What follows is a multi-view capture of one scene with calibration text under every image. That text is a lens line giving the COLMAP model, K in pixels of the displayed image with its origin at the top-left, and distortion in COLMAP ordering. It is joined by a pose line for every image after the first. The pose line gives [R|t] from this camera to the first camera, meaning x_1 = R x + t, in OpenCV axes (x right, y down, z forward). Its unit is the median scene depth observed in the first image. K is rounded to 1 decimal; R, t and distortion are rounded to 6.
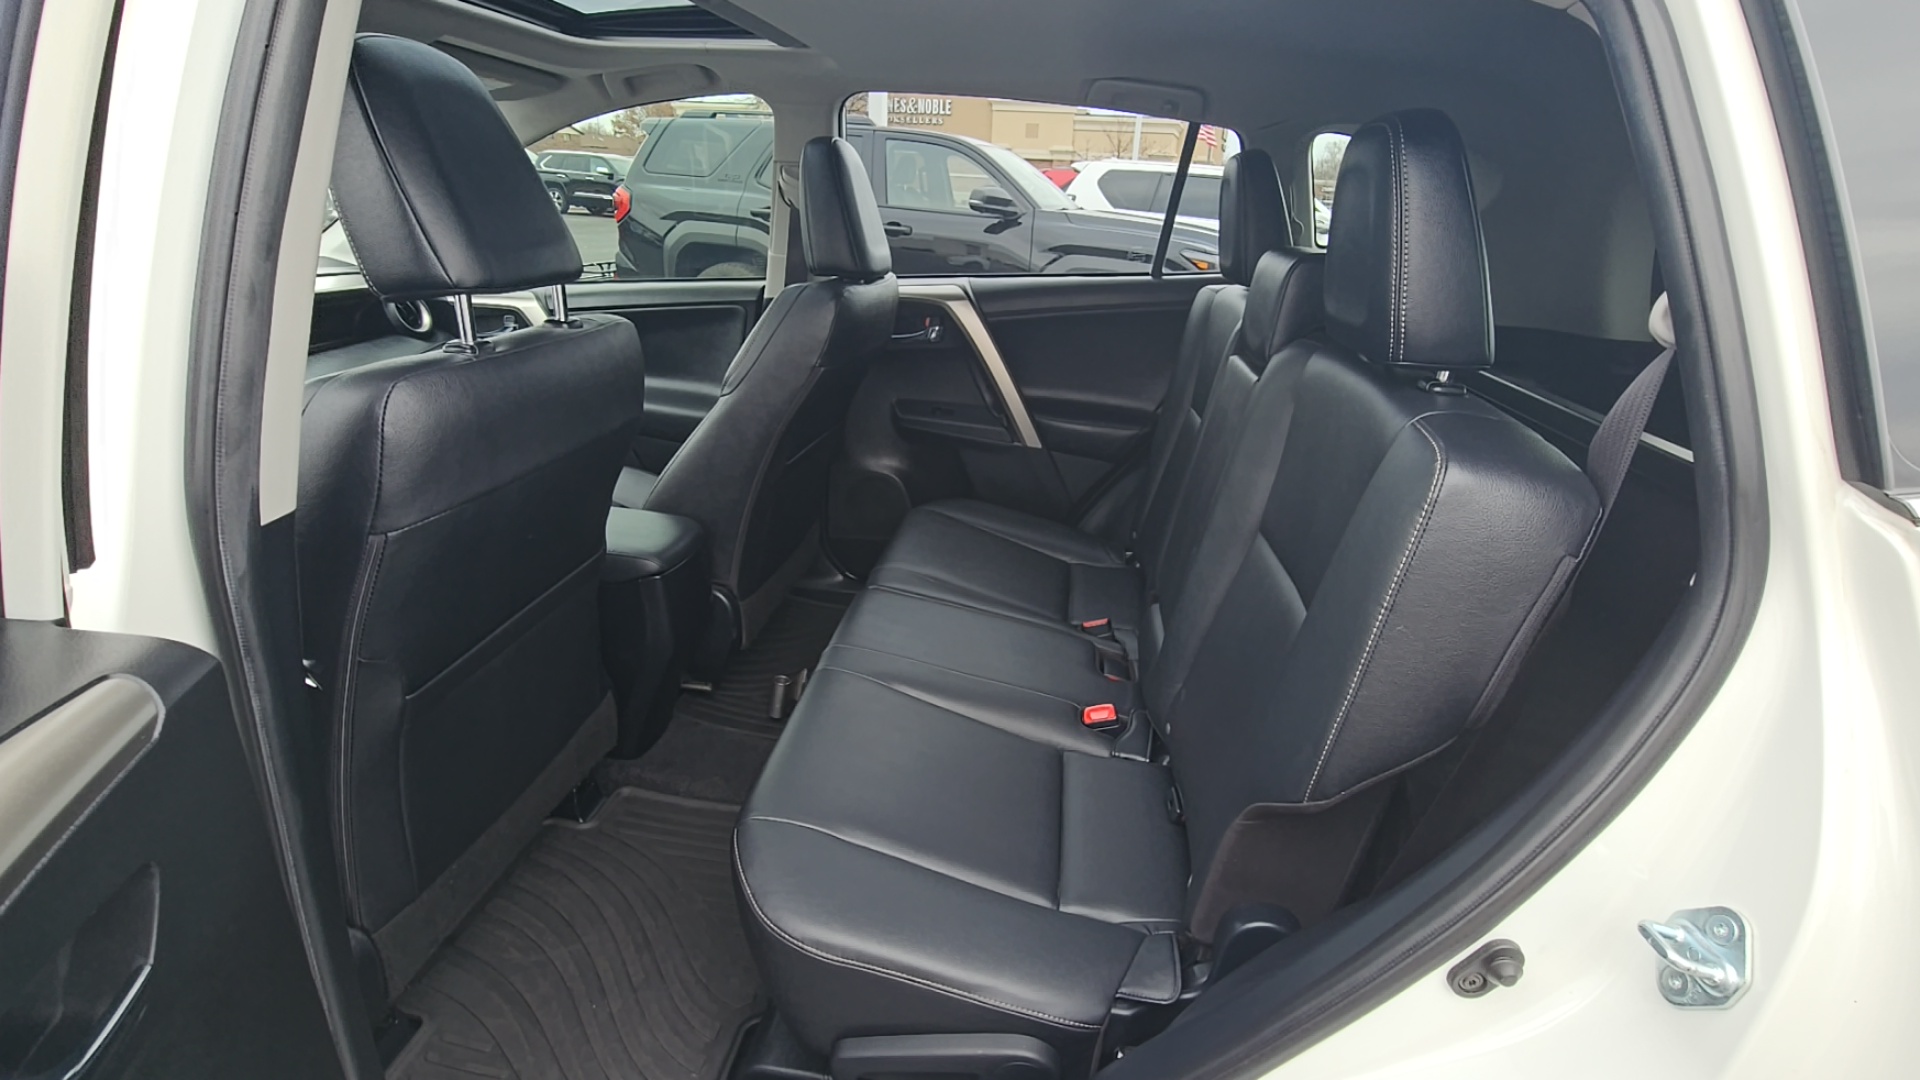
lens RADIAL K [[858.3, 0, 982.4], [0, 858.3, 545.3], [0, 0, 1]] dist [0.007027, -0.006485]
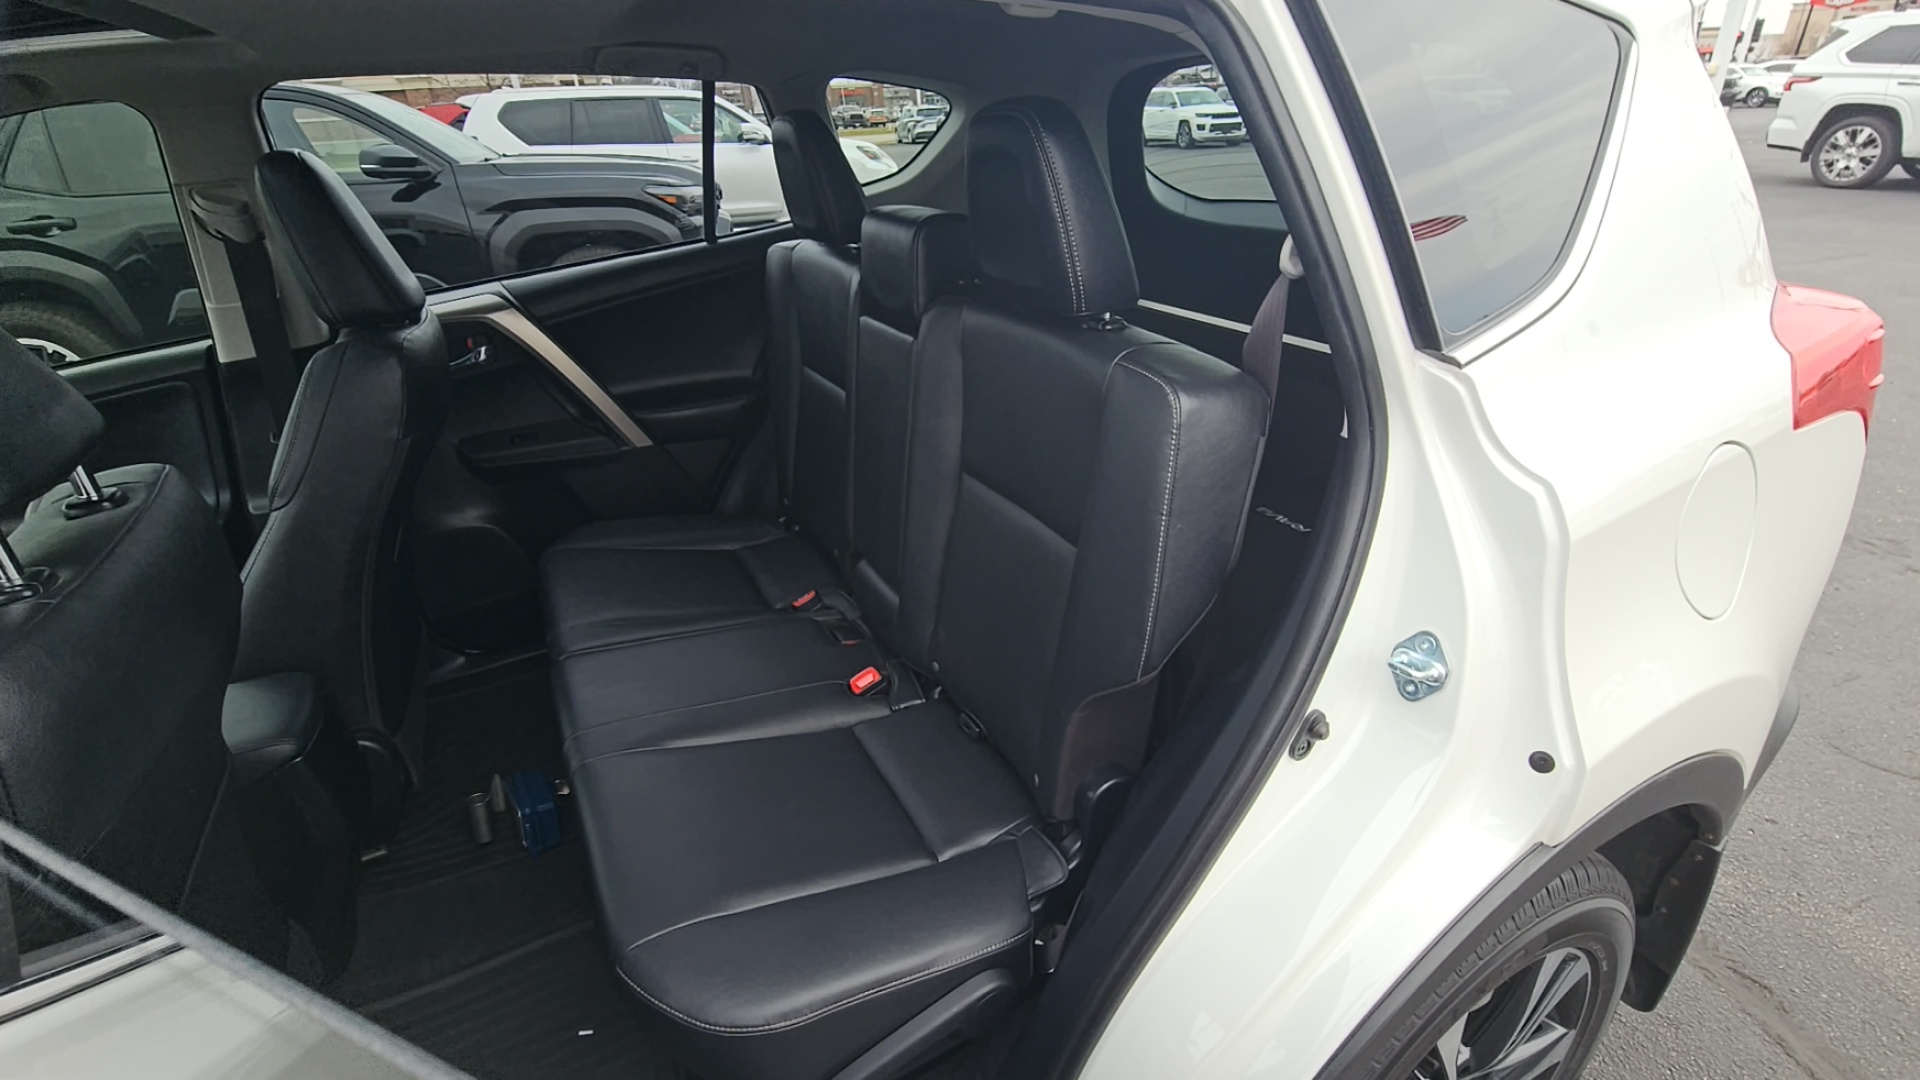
lens RADIAL K [[858.3, 0, 982.4], [0, 858.3, 545.3], [0, 0, 1]] dist [0.007027, -0.006485]
pose [[0.811402, -0.349381, 0.468572, -0.149834], [0.305909, 0.936960, 0.168897, -0.075576], [-0.498042, 0.006297, 0.867130, 0.013053]]
